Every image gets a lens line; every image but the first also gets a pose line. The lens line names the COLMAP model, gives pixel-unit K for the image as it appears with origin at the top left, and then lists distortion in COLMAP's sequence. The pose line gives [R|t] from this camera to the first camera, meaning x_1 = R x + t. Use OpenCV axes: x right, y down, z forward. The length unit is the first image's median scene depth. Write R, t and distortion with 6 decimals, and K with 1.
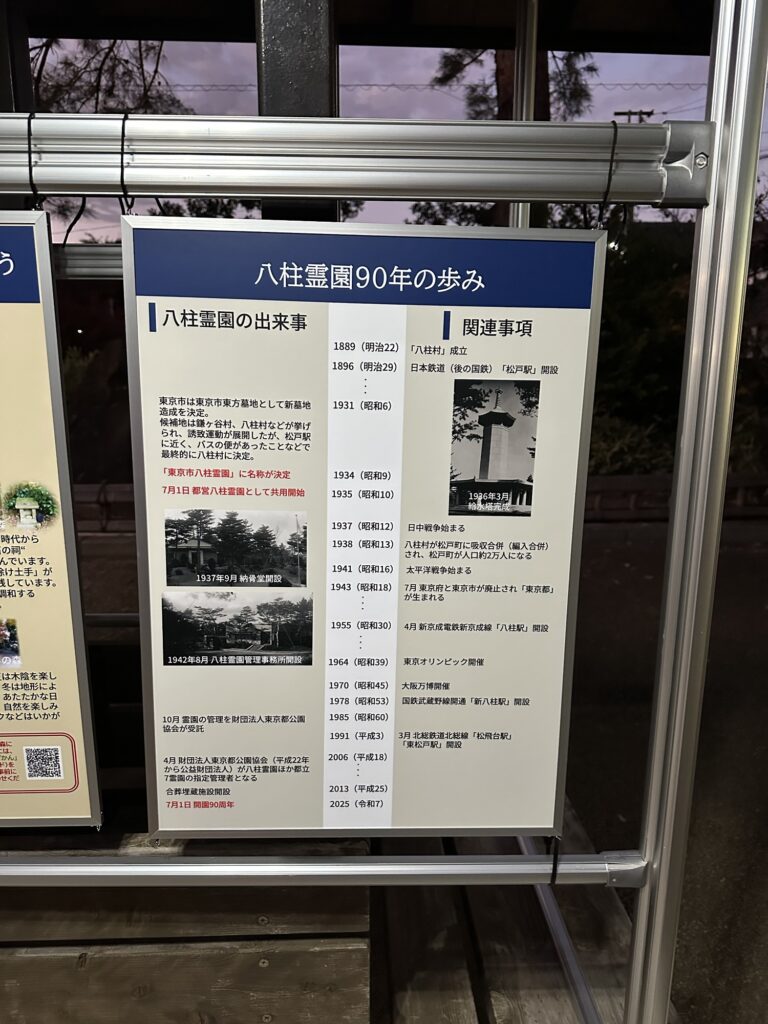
lens RADIAL K [[711.4, 0, 378.0], [0, 711.4, 513.3], [0, 0, 1]] dist [0.027369, -0.035807]
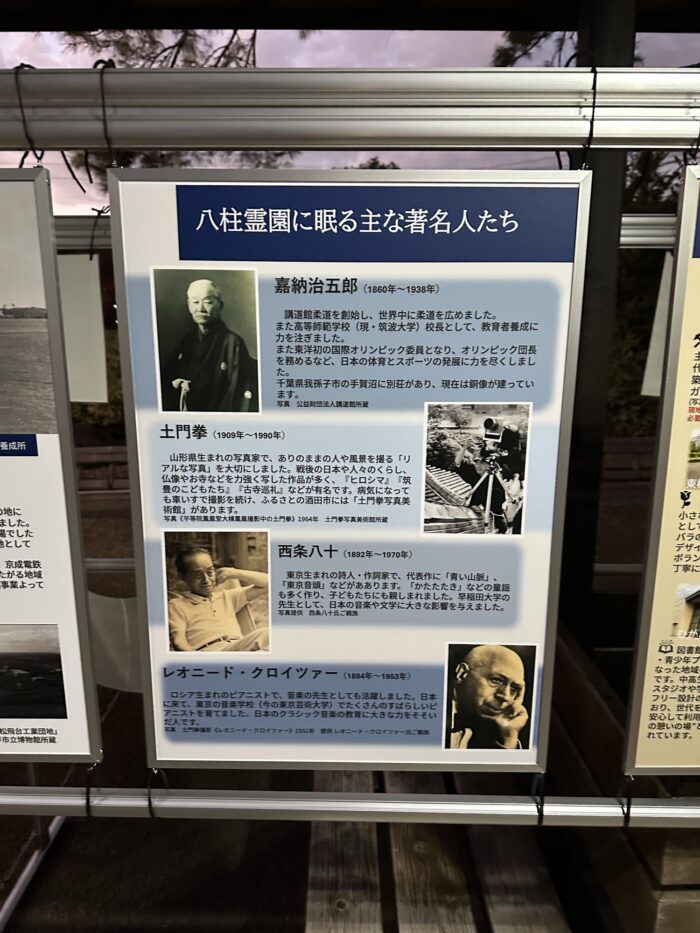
lens RADIAL K [[648.2, 0, 342.6], [0, 648.2, 466.3], [0, 0, 1]] dist [0.027369, -0.035807]
pose [[0.999270, 0.004162, -0.037979, -1.183194], [-0.004341, 0.999980, -0.004626, 0.005371], [0.037959, 0.004787, 0.999268, 0.031547]]
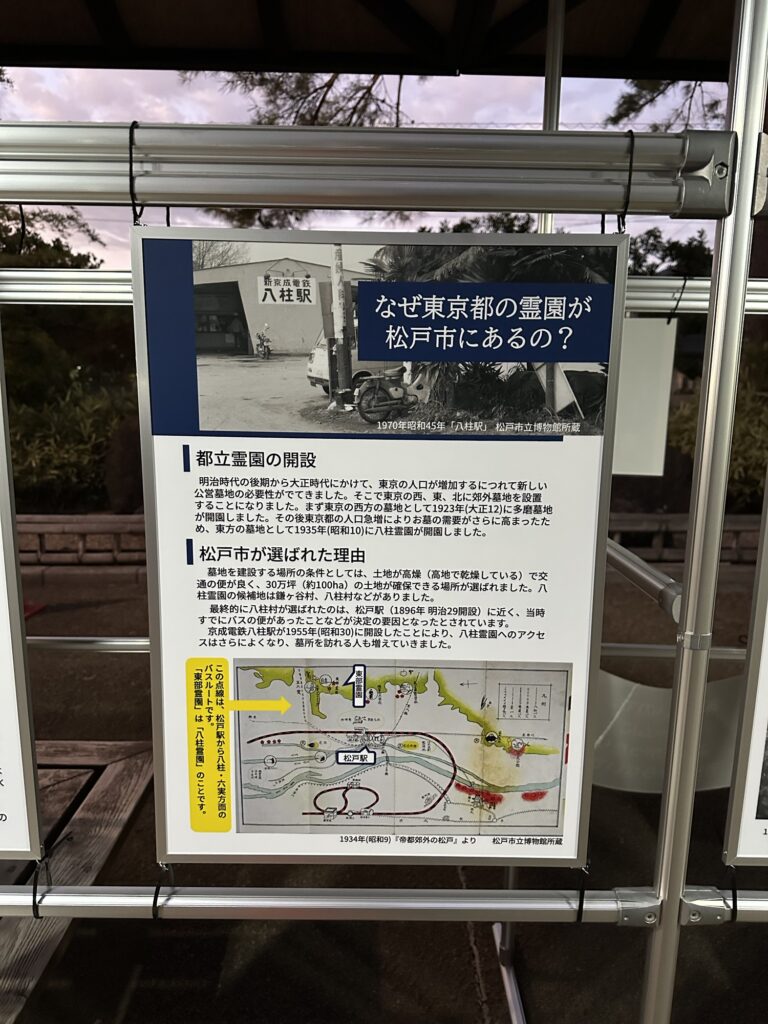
lens RADIAL K [[711.4, 0, 377.8], [0, 711.4, 510.2], [0, 0, 1]] dist [0.027369, -0.035807]
pose [[0.999288, 0.020625, -0.031601, -2.423936], [-0.021938, 0.998885, -0.041807, 0.004941], [0.030703, 0.042470, 0.998626, -0.039679]]
